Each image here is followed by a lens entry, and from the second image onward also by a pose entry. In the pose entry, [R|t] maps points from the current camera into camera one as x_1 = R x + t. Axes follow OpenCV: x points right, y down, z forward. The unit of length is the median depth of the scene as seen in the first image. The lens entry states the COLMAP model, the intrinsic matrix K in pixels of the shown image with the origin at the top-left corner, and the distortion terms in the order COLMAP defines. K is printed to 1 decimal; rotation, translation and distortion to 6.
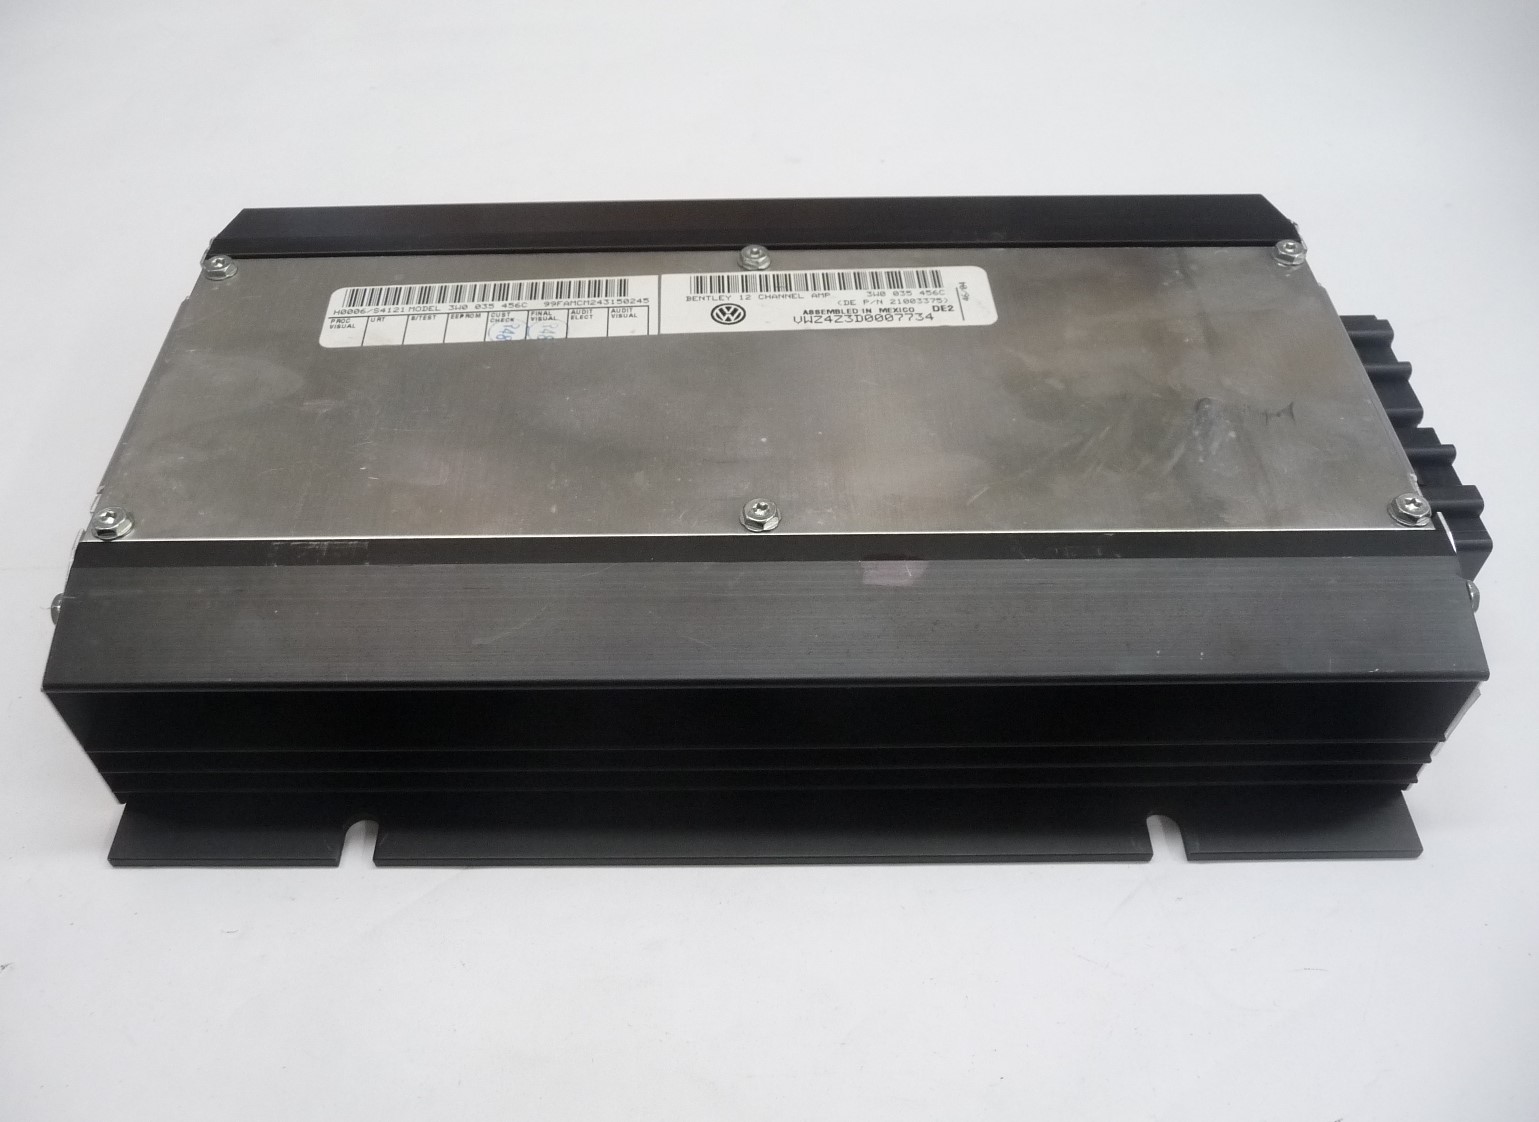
lens RADIAL K [[1254.6, 0, 757.7], [0, 1254.6, 562.1], [0, 0, 1]] dist [-0.038114, 0.015362]
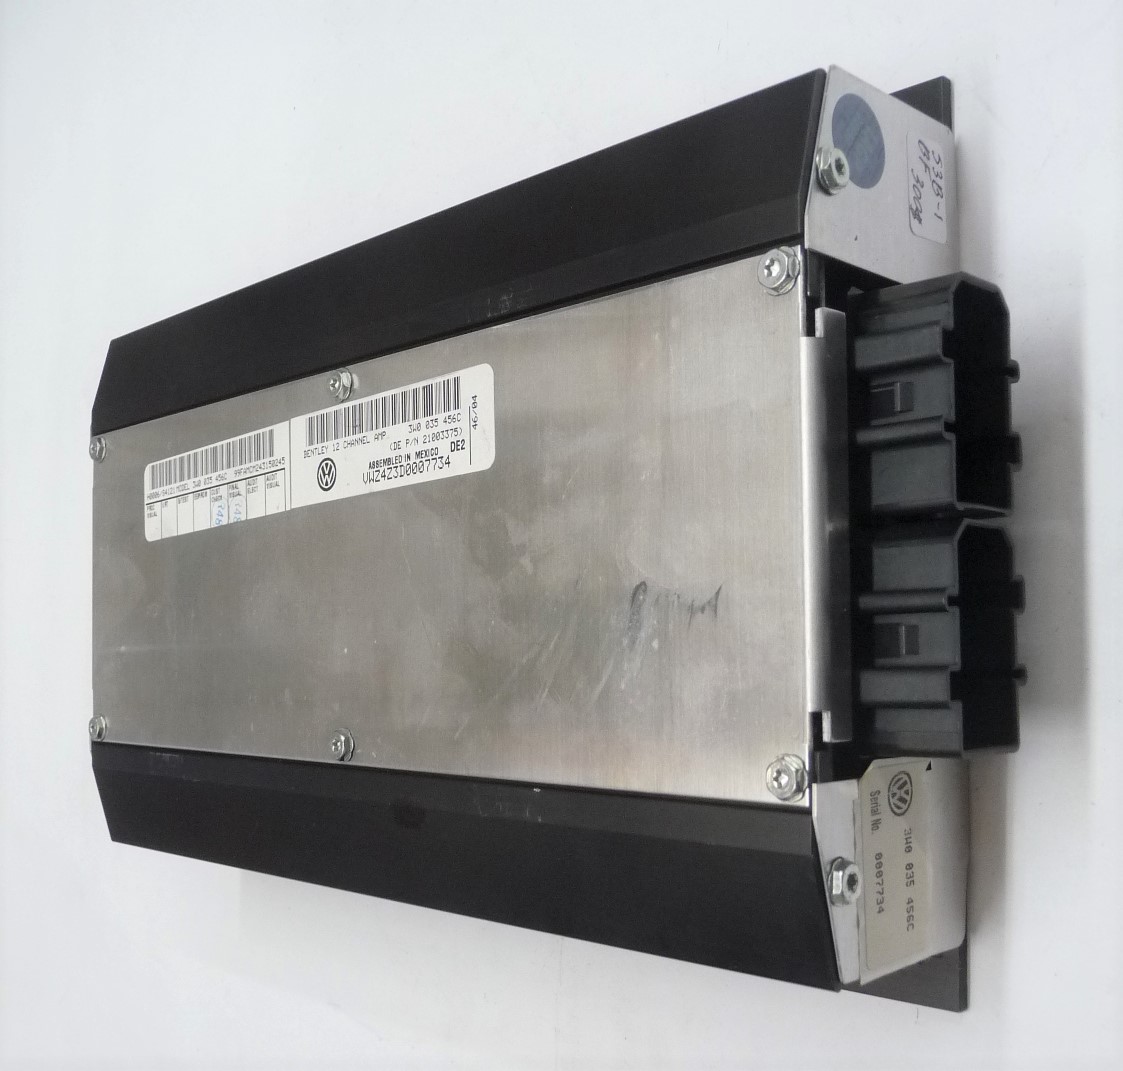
lens RADIAL K [[1326.4, 0, 561.6], [0, 1326.4, 540.2], [0, 0, 1]] dist [-0.056587, 0.000000]
pose [[0.711115, -0.064922, -0.700072, 0.892779], [0.477169, 0.775855, 0.412746, -0.519568], [0.516358, -0.627562, 0.582701, 0.414597]]
